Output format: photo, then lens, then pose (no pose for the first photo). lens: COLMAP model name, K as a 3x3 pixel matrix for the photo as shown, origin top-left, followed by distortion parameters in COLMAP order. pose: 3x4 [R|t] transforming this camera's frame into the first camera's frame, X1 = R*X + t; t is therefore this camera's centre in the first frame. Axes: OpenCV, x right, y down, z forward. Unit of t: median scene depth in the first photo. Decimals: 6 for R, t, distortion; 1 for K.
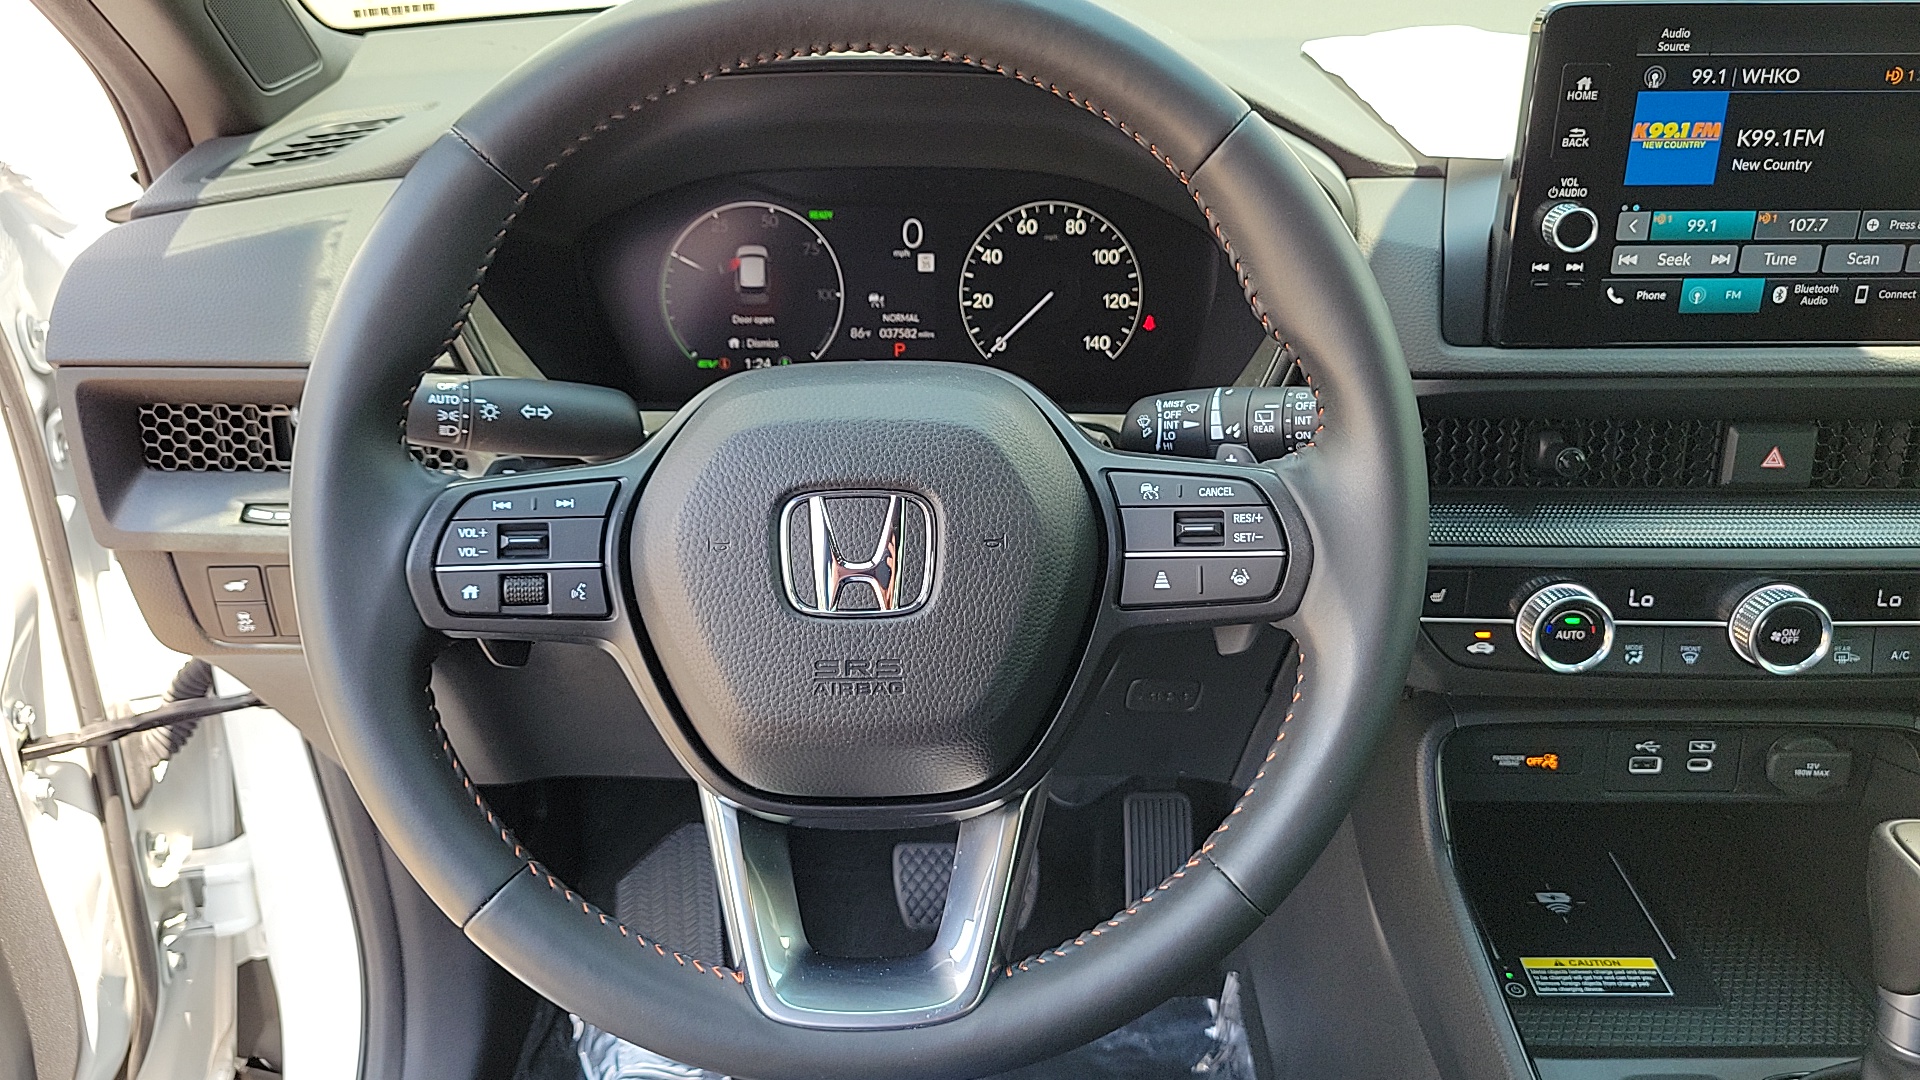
lens RADIAL K [[1468.7, 0, 963.8], [0, 1468.7, 518.3], [0, 0, 1]] dist [0.018733, -0.009814]
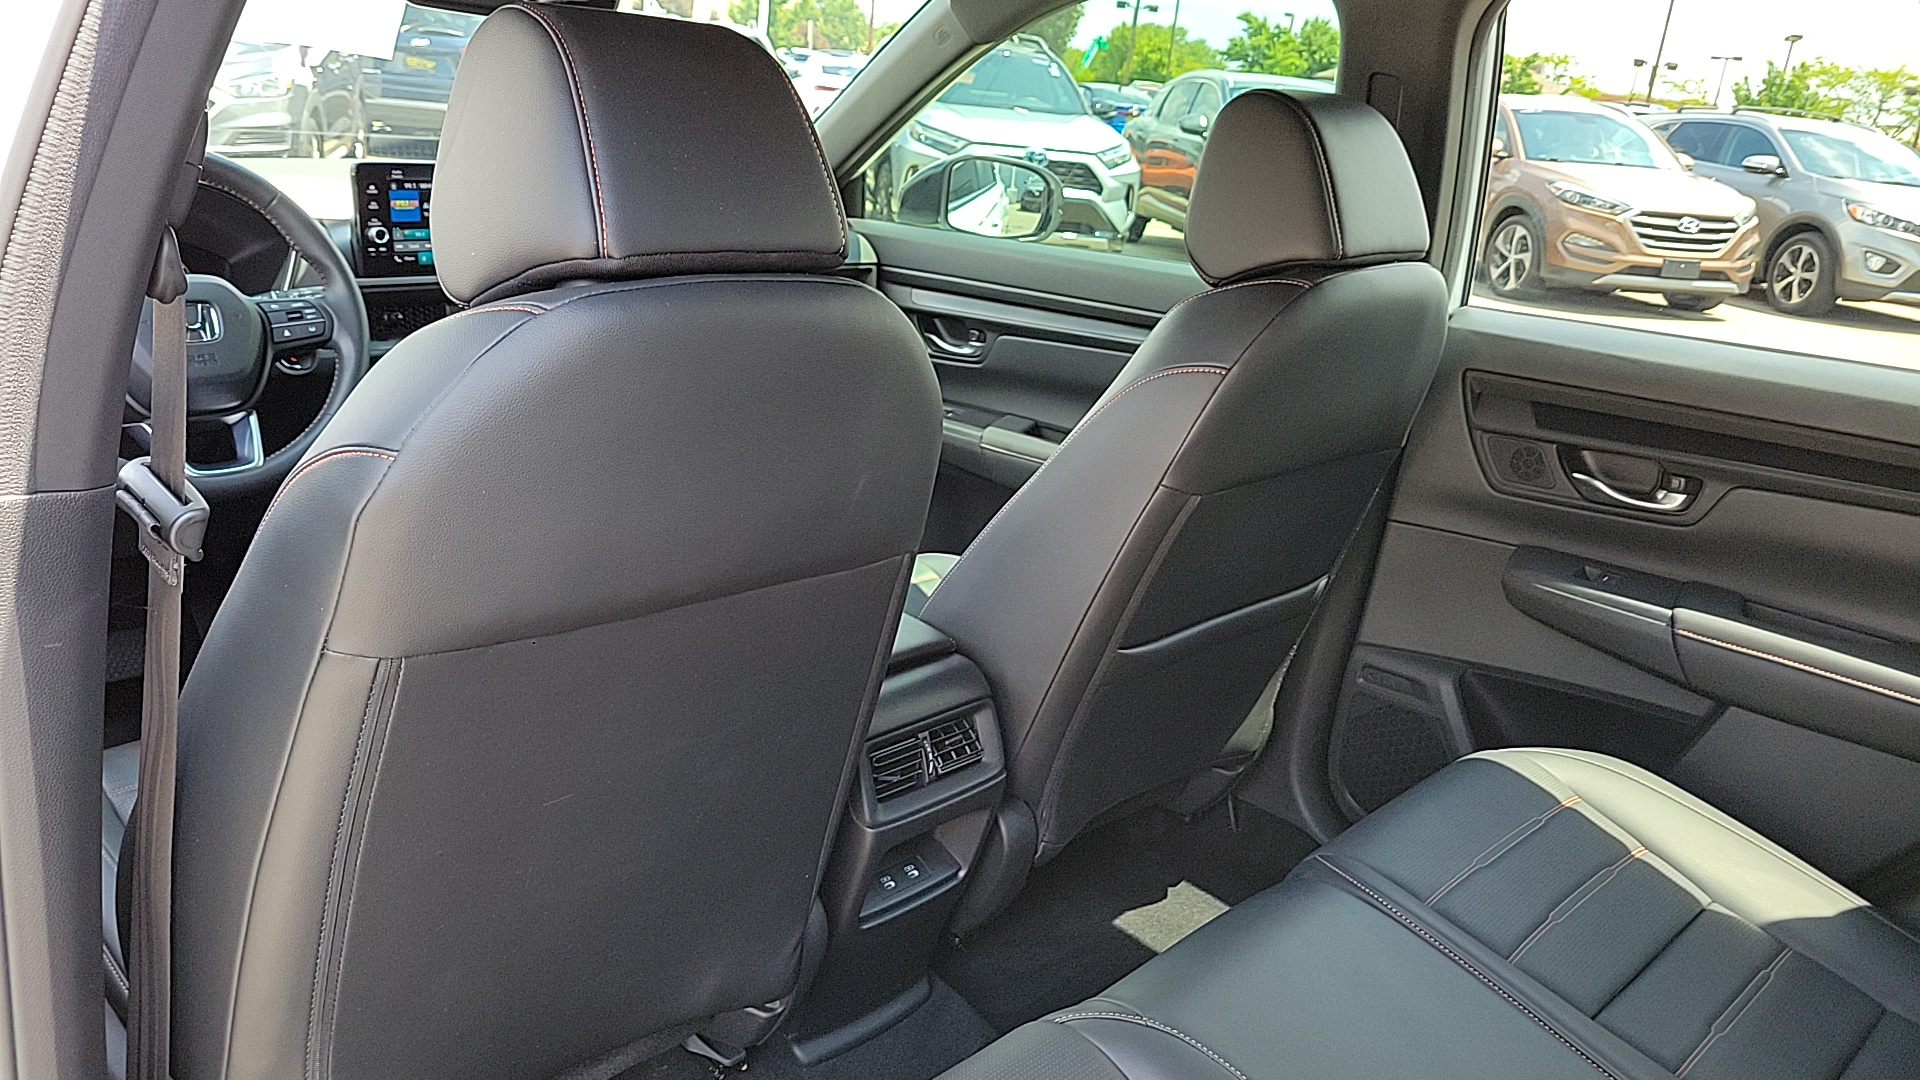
lens RADIAL K [[1468.0, 0, 950.0], [0, 1468.0, 517.5], [0, 0, 1]] dist [0.020094, 0.003818]
pose [[0.689210, -0.159903, 0.706697, -1.003231], [0.248084, 0.968470, -0.022812, 0.720197], [-0.680767, 0.191042, 0.707149, -1.811203]]
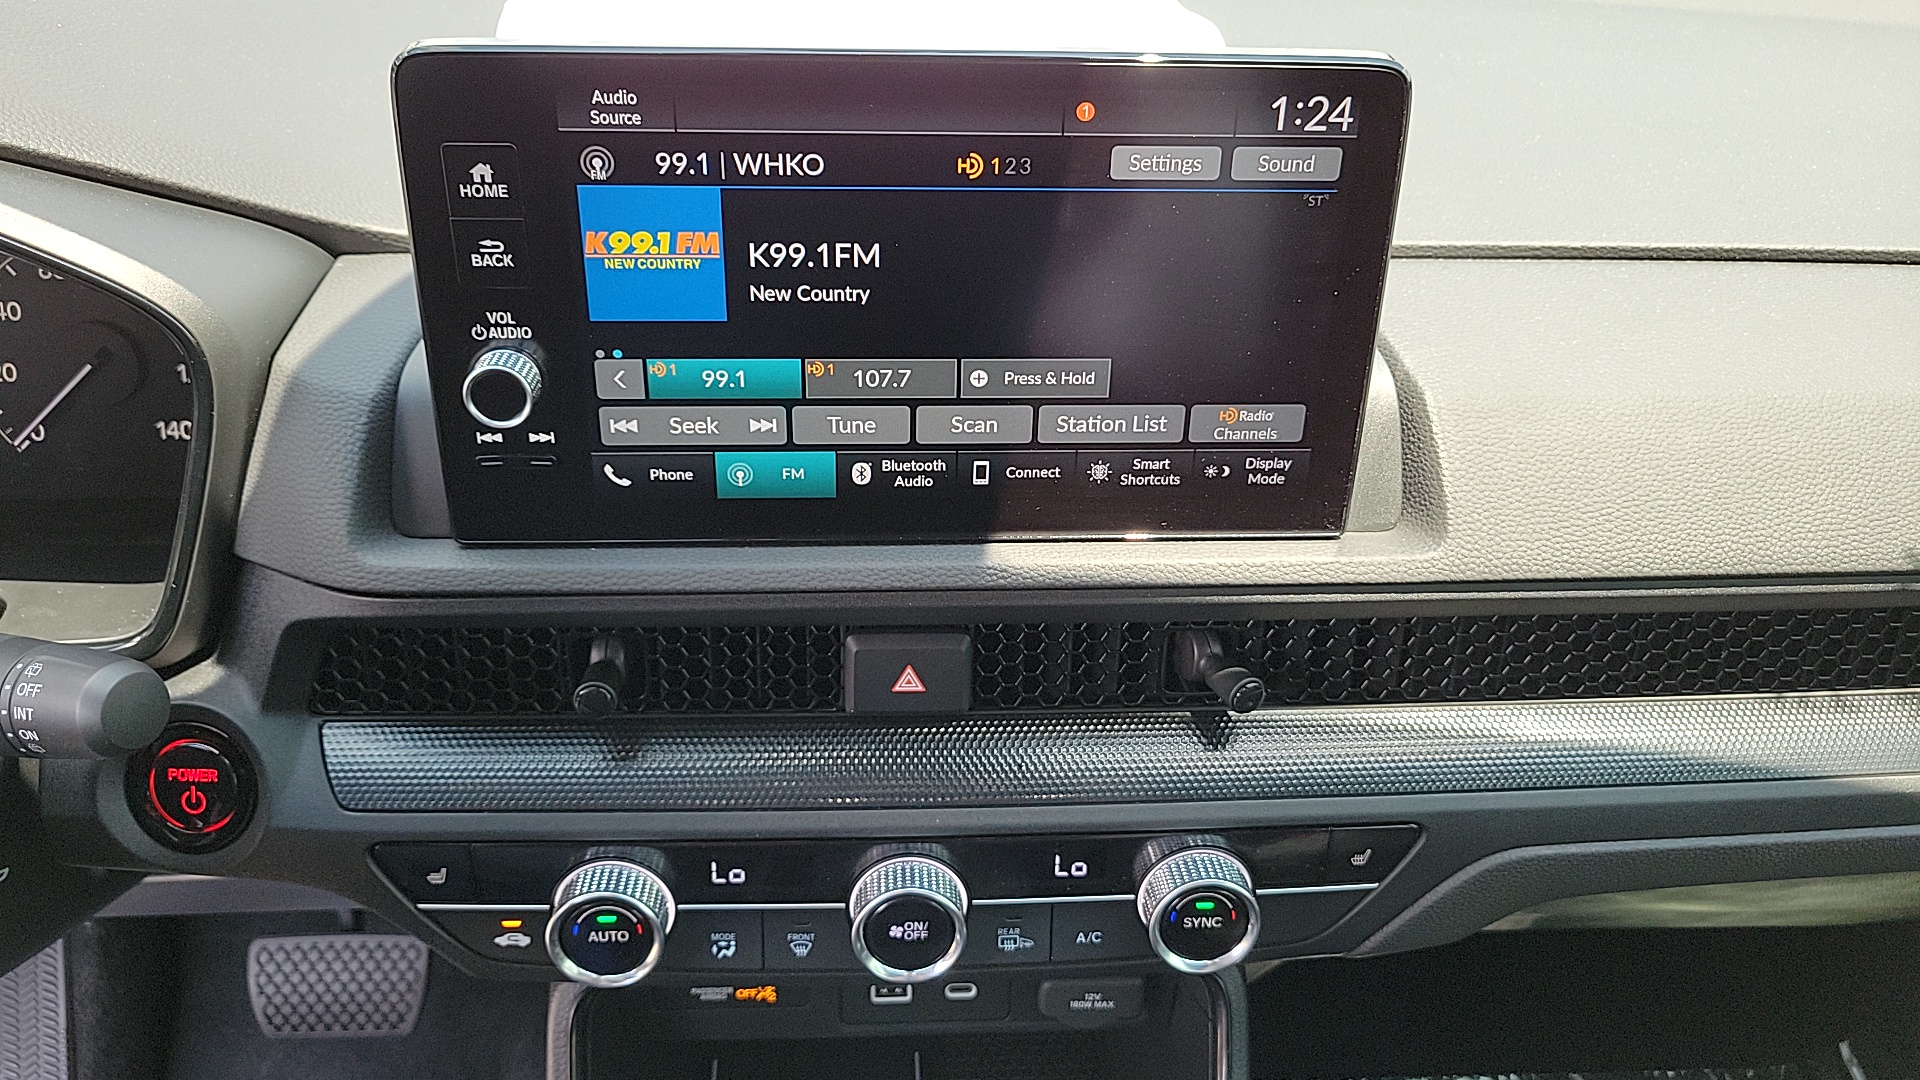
lens RADIAL K [[1468.0, 0, 950.0], [0, 1468.0, 517.5], [0, 0, 1]] dist [0.020094, 0.003818]
pose [[0.998054, -0.005089, 0.062145, 0.571788], [-0.002166, 0.993234, 0.116112, -0.217725], [-0.062316, -0.116021, 0.991290, 0.336239]]
